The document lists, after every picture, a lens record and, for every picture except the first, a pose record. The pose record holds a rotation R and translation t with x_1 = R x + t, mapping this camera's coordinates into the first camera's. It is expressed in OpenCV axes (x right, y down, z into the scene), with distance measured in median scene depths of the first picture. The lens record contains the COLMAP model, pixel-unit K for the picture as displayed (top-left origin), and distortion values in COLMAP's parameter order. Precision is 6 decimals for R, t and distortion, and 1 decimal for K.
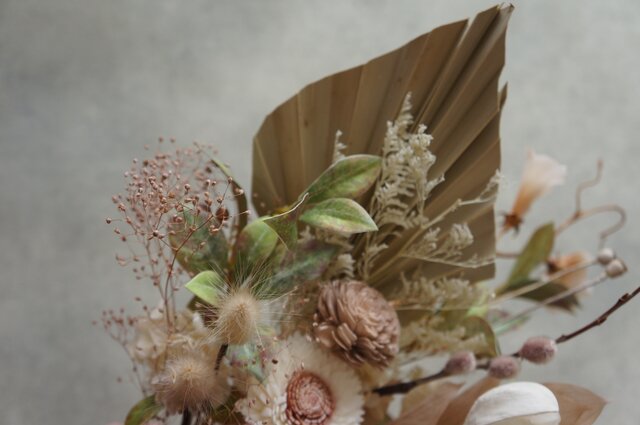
lens RADIAL K [[783.7, 0, 320.0], [0, 783.7, 212.5], [0, 0, 1]] dist [0.048271, 0.008143]
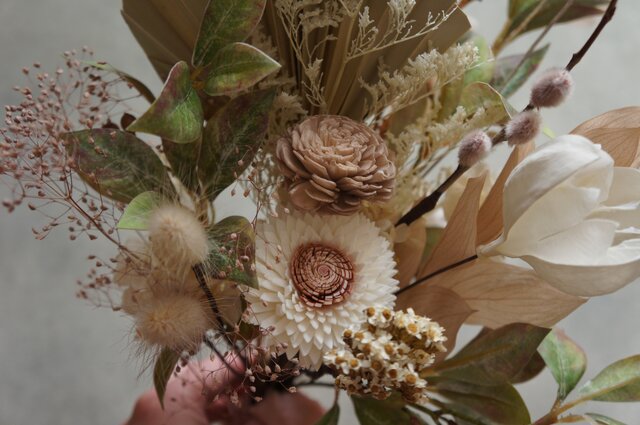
lens RADIAL K [[783.7, 0, 320.0], [0, 783.7, 212.5], [0, 0, 1]] dist [0.048271, 0.008143]
pose [[0.880076, -0.448427, -0.156137, 0.138132], [0.470970, 0.866233, 0.166818, 0.043310], [0.060446, -0.220349, 0.973547, 0.205352]]
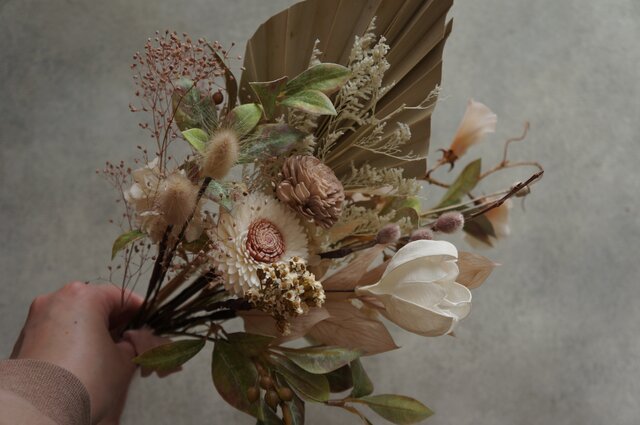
lens RADIAL K [[783.7, 0, 320.0], [0, 783.7, 212.5], [0, 0, 1]] dist [0.048271, 0.008143]
pose [[0.990243, 0.134842, 0.035174, 0.021489], [-0.132515, 0.989257, -0.061726, 0.252313], [-0.043119, 0.056462, 0.997473, -0.246265]]
